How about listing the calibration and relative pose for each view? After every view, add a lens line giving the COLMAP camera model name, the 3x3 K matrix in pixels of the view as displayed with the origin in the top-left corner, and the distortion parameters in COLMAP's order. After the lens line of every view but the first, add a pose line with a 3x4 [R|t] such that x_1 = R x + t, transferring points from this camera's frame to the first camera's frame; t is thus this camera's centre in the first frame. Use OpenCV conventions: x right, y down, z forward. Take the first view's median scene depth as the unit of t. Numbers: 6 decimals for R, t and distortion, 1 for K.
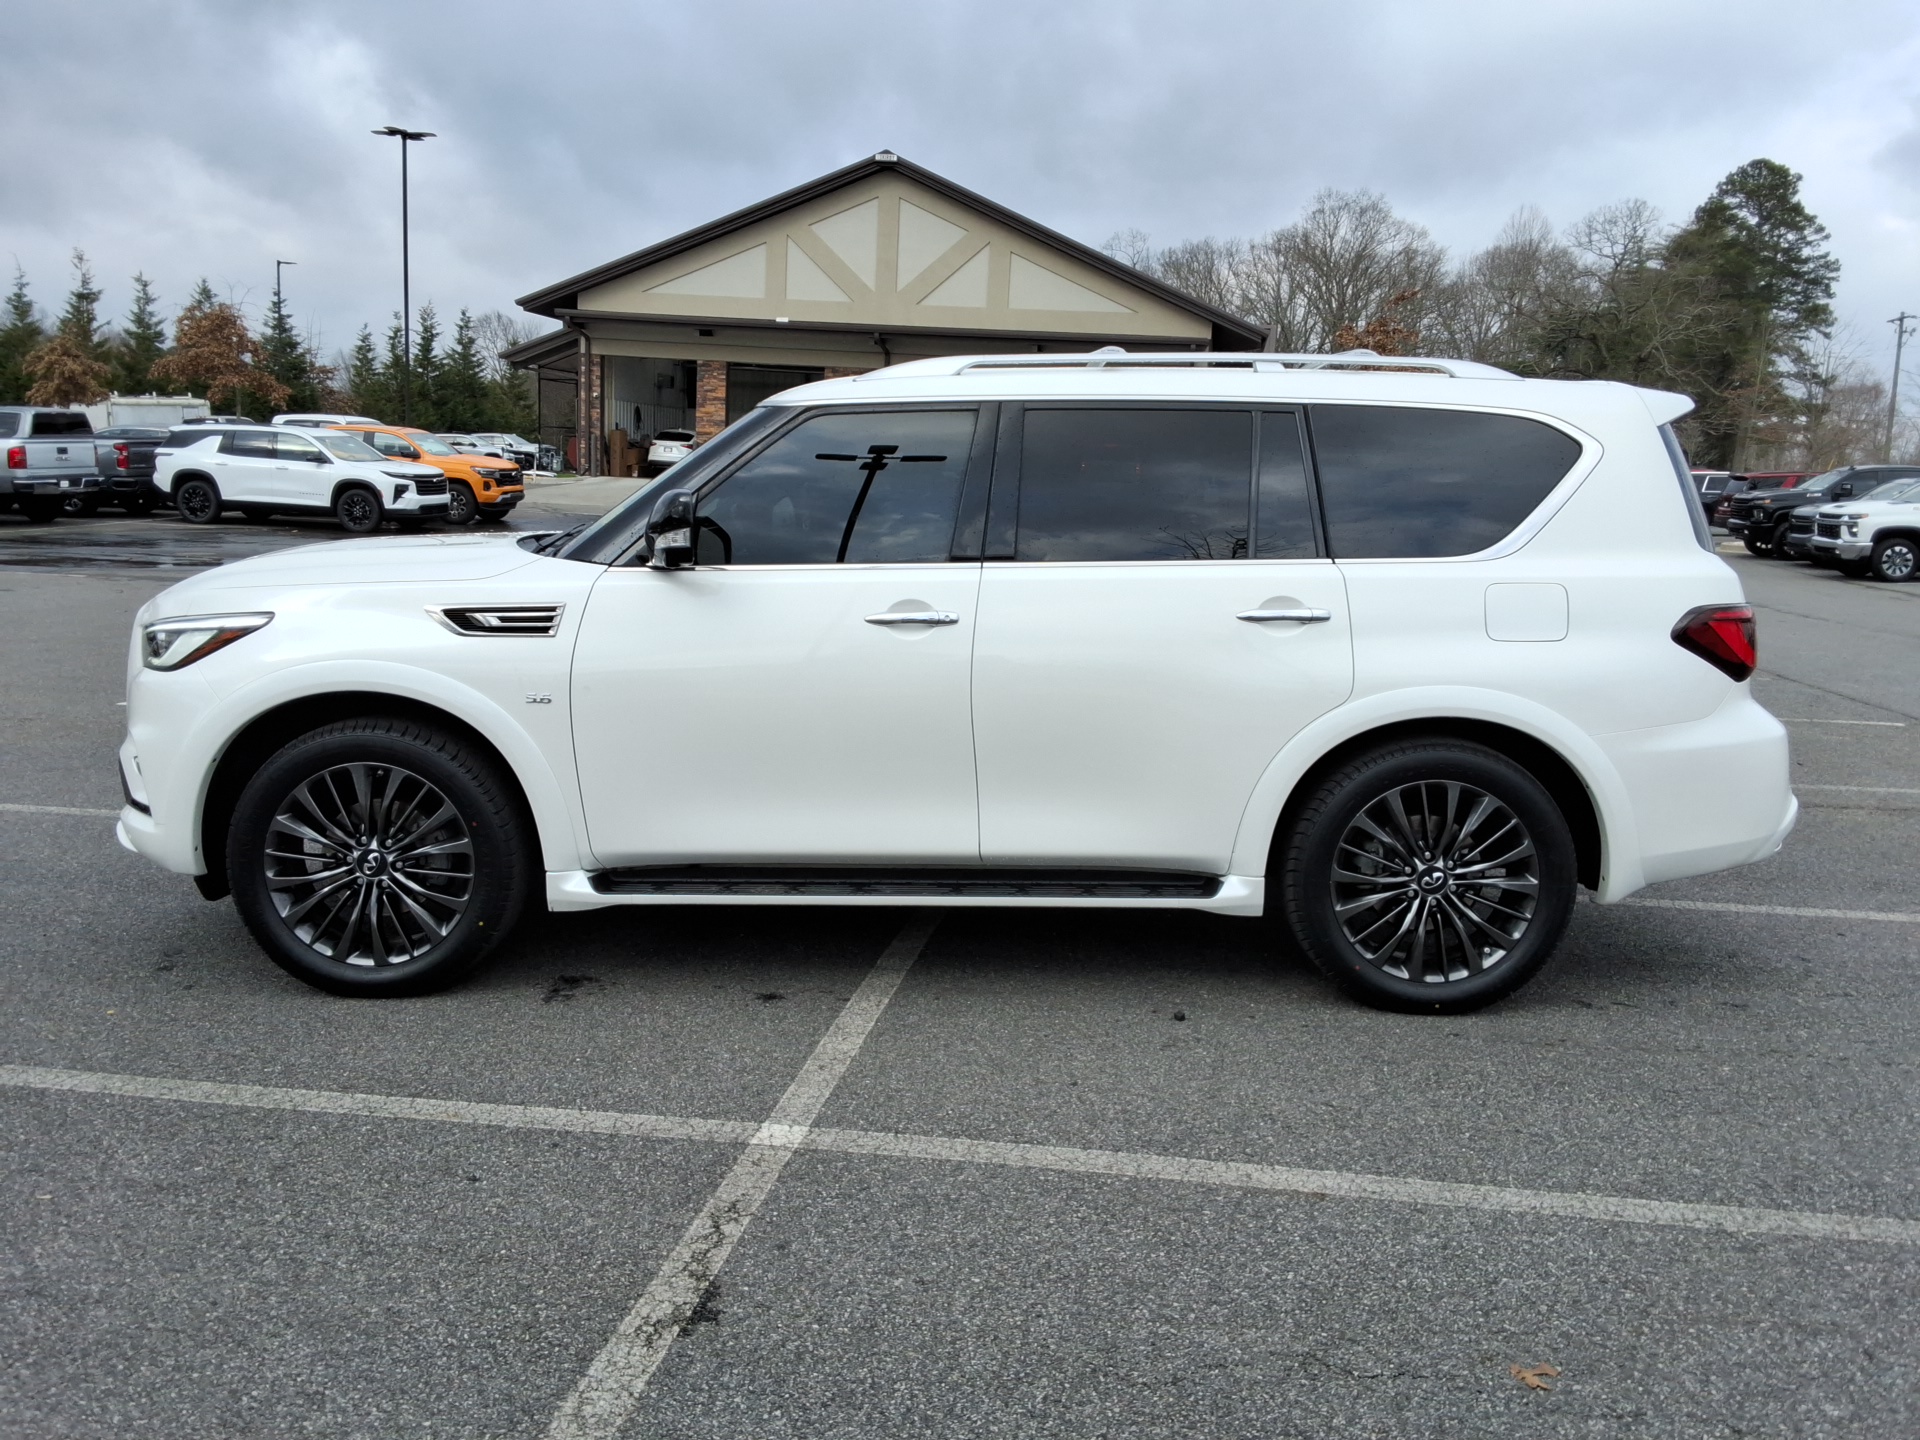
lens RADIAL K [[1540.5, 0, 985.7], [0, 1540.5, 723.2], [0, 0, 1]] dist [0.096920, -0.143856]
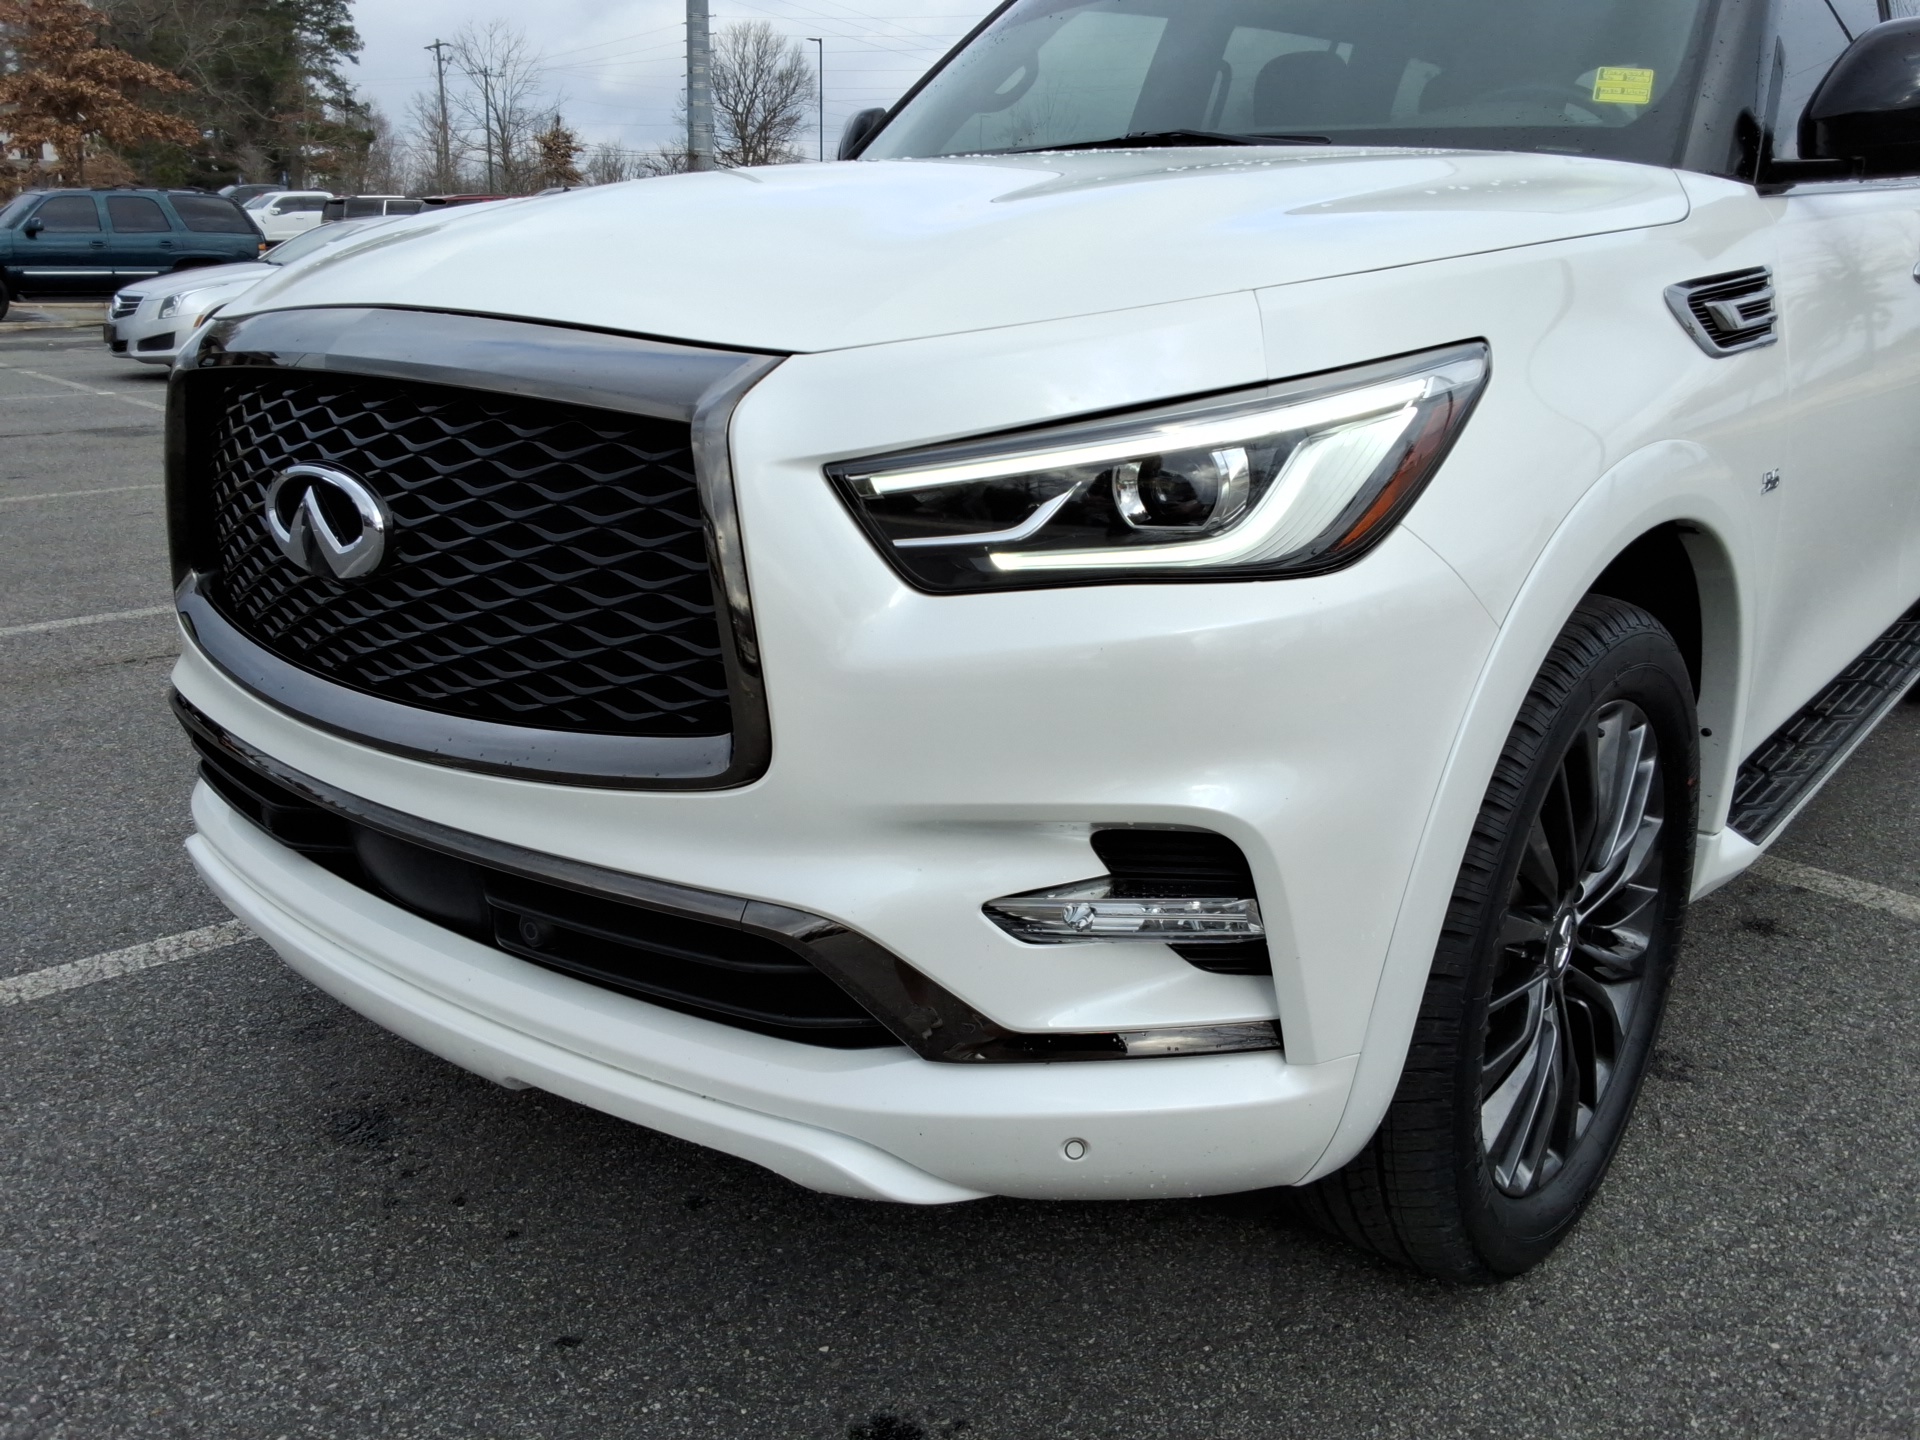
lens RADIAL K [[1540.5, 0, 970.3], [0, 1540.5, 711.0], [0, 0, 1]] dist [0.096920, -0.143856]
pose [[0.646319, -0.245798, 0.722396, -0.128352], [0.133914, 0.968543, 0.209740, -0.012840], [-0.751225, -0.038820, 0.658903, 0.139194]]
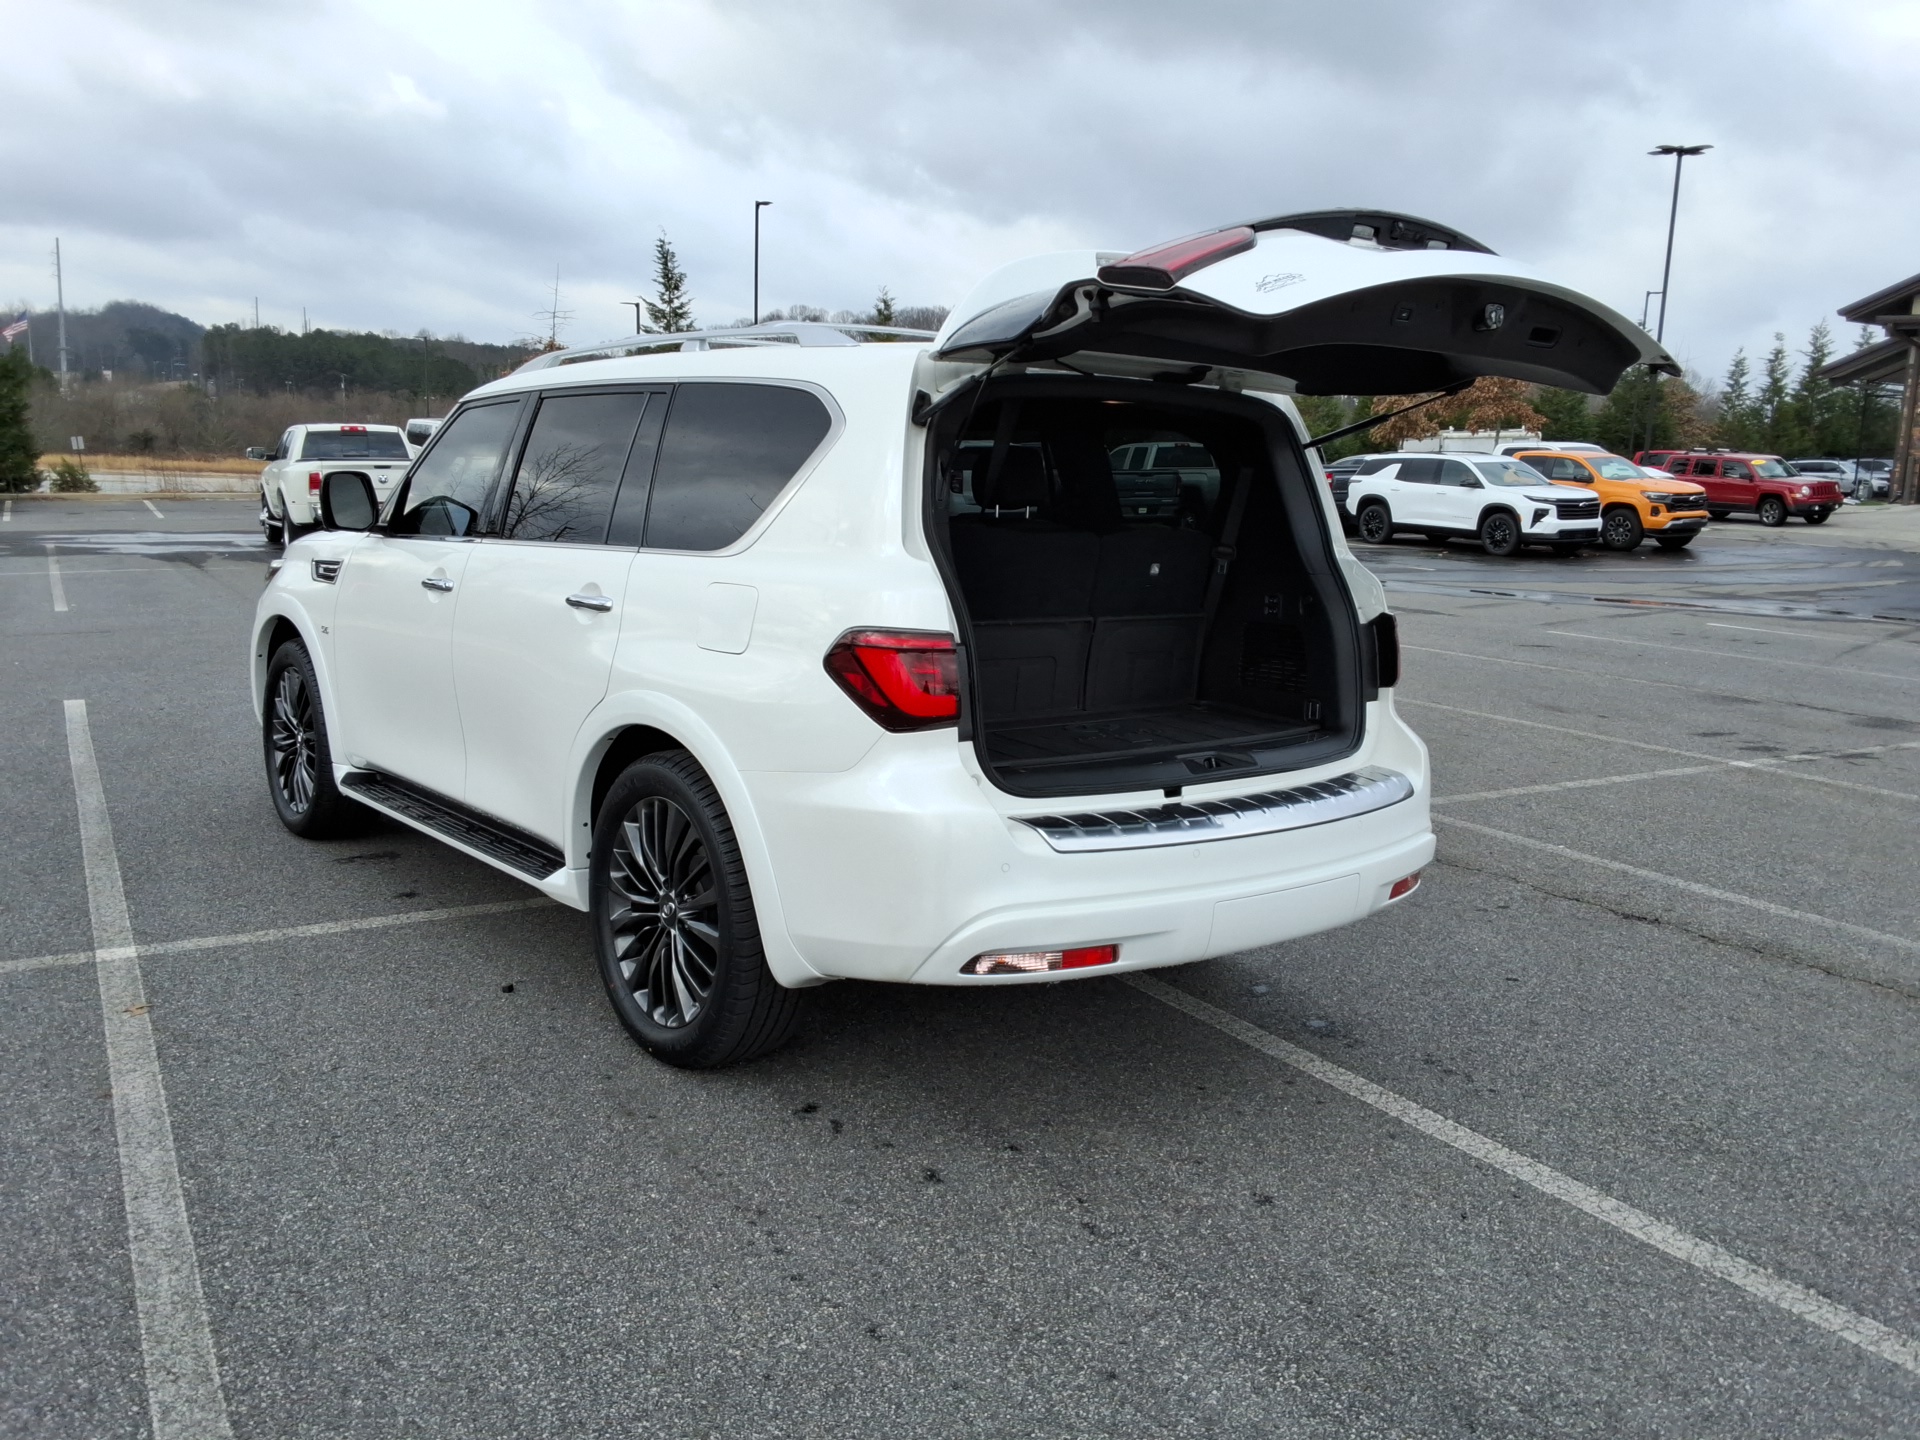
lens RADIAL K [[1540.5, 0, 973.4], [0, 1540.5, 724.9], [0, 0, 1]] dist [0.096920, -0.143856]
pose [[0.629993, 0.118831, -0.767456, 0.170199], [-0.133336, 0.990100, 0.043852, -0.010703], [0.765069, 0.074703, 0.639600, 0.088423]]
